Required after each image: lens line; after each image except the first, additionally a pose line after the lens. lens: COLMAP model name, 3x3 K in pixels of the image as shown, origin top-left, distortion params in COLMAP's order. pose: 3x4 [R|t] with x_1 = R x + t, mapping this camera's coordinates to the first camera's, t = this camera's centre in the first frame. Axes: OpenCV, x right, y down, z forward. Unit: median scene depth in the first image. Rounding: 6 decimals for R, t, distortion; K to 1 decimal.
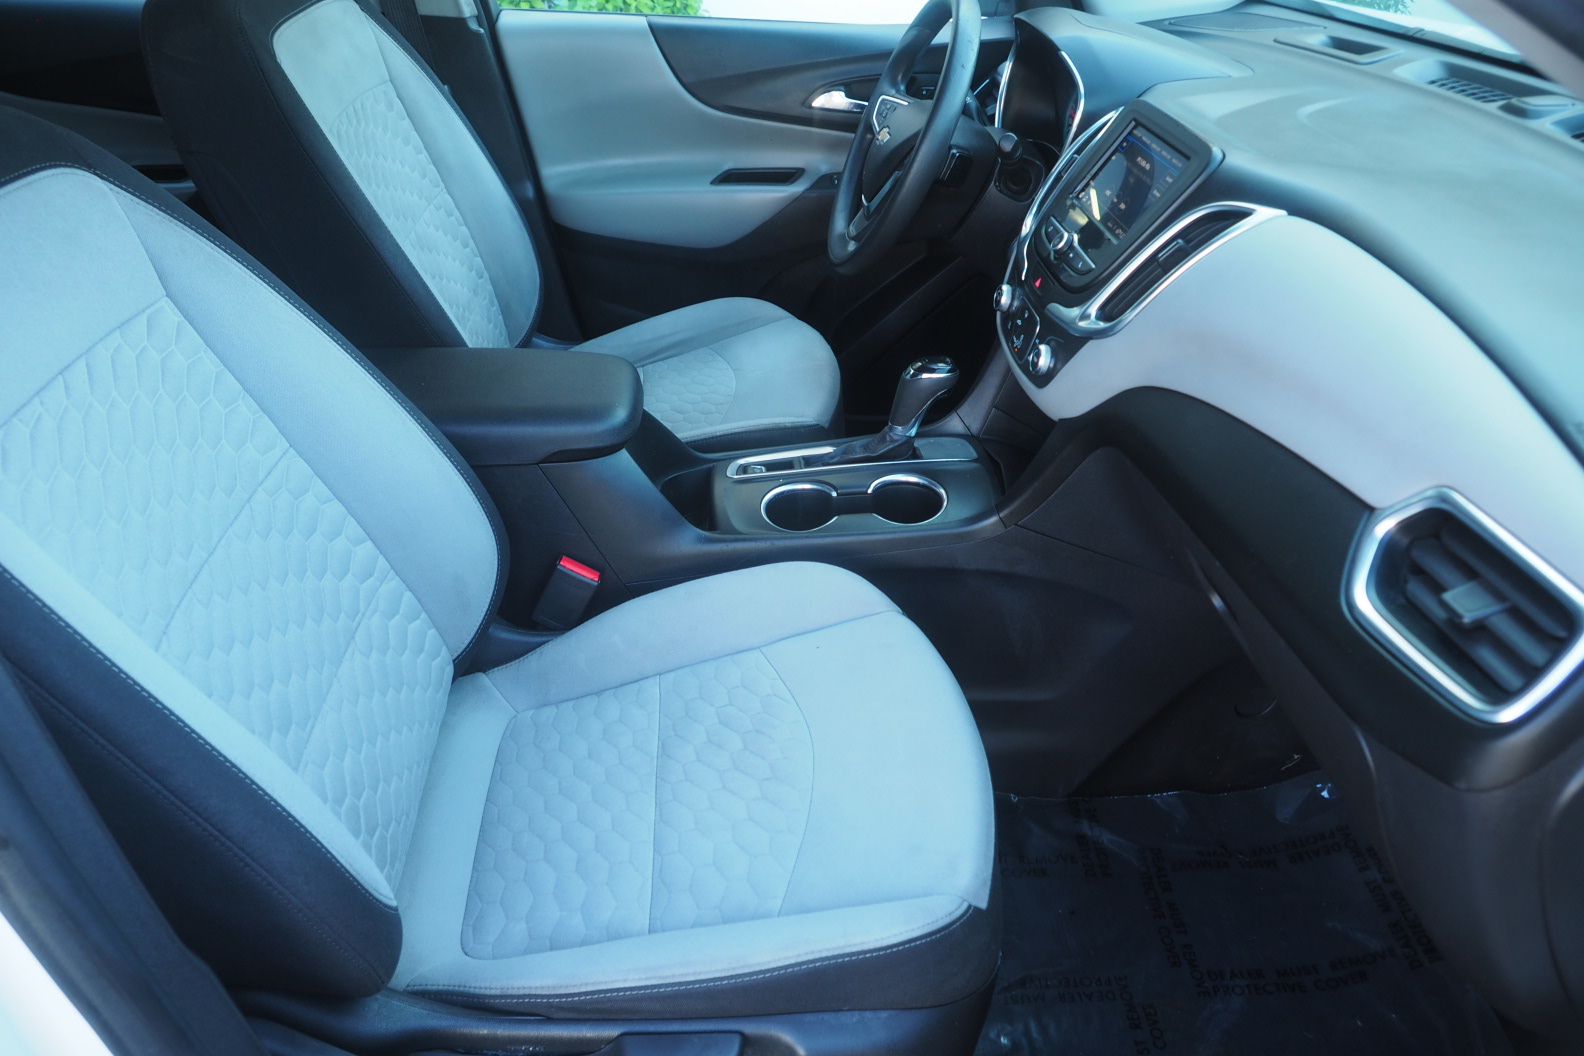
lens RADIAL K [[1117.8, 0, 781.5], [0, 1117.8, 541.0], [0, 0, 1]] dist [-0.041420, 0.015362]
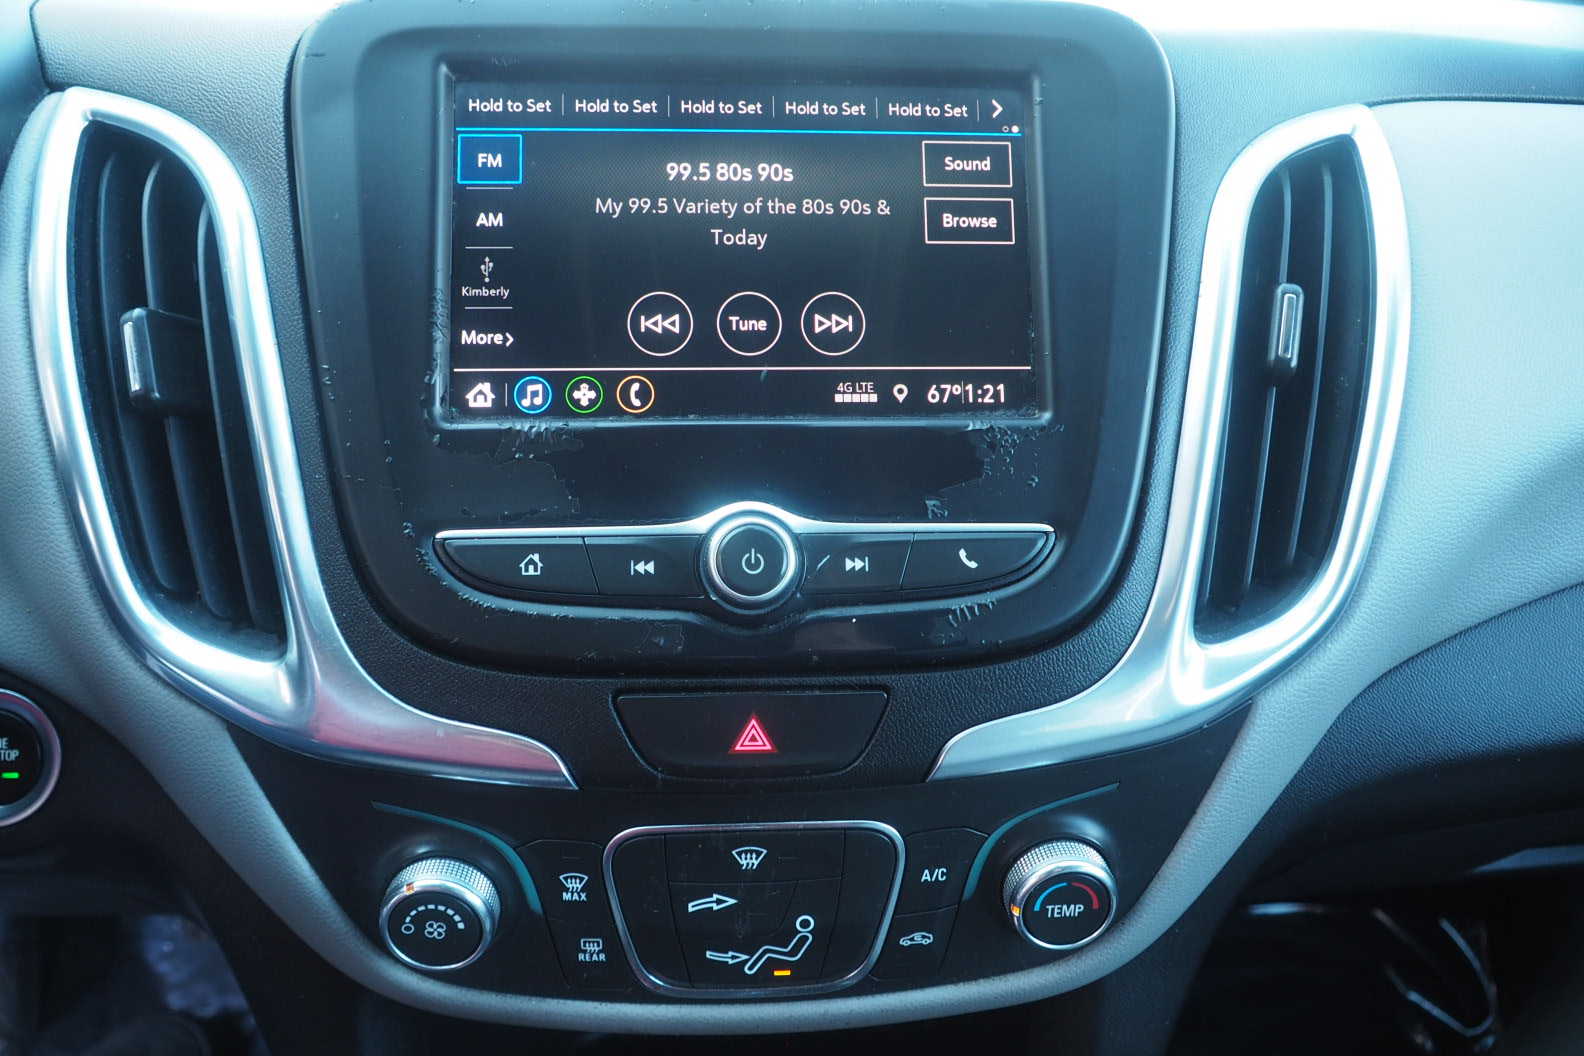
lens RADIAL K [[1117.8, 0, 793.7], [0, 1117.8, 527.7], [0, 0, 1]] dist [-0.041420, 0.015362]
pose [[-0.002064, -0.512686, 0.858573, 0.039507], [0.529708, 0.727665, 0.435790, -0.352263], [-0.848177, 0.455693, 0.270072, 0.863857]]
